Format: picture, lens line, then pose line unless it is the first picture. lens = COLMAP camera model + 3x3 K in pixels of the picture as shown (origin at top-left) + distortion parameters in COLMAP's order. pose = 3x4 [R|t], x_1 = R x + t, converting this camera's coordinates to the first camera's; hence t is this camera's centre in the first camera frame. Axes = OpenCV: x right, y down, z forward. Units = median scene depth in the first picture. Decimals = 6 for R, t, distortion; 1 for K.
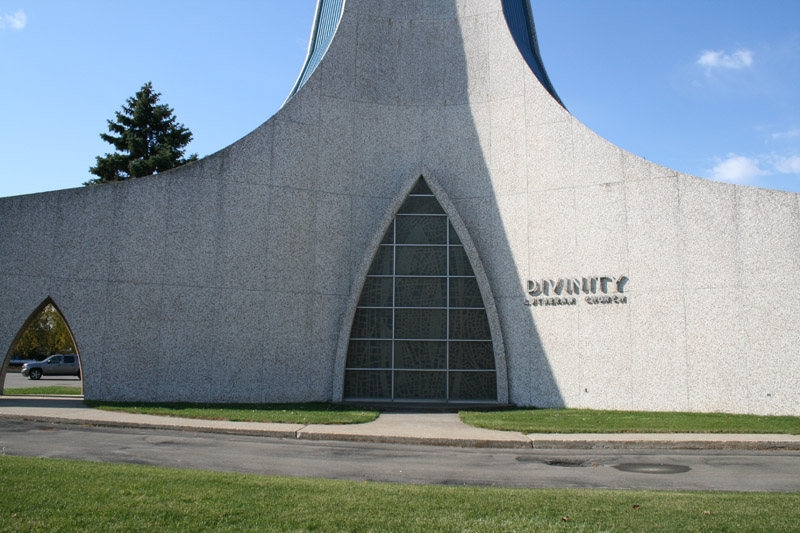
lens RADIAL K [[671.4, 0, 400.0], [0, 671.4, 266.5], [0, 0, 1]] dist [-0.001815, -0.000741]
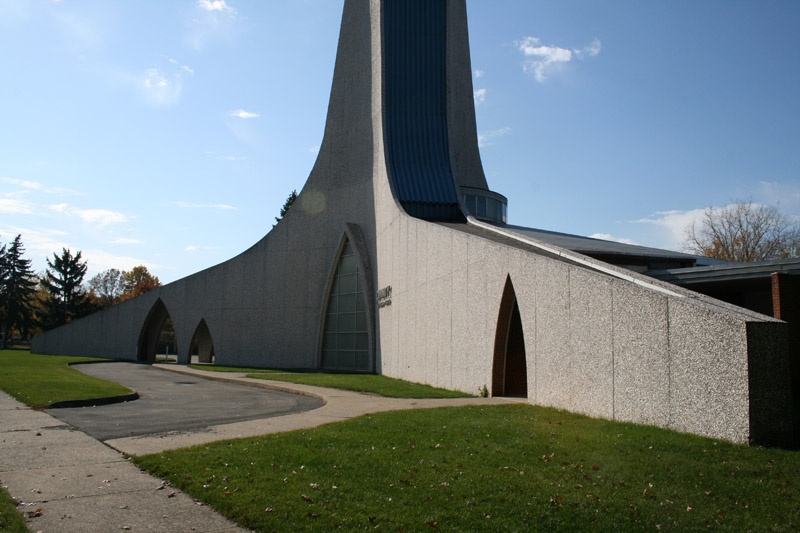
lens RADIAL K [[671.4, 0, 400.0], [0, 671.4, 266.5], [0, 0, 1]] dist [-0.001815, -0.000741]
pose [[0.633269, -0.094731, -0.768112, 1.435668], [0.108658, 0.993533, -0.032949, 0.016998], [0.766266, -0.062596, 0.639467, 0.062905]]
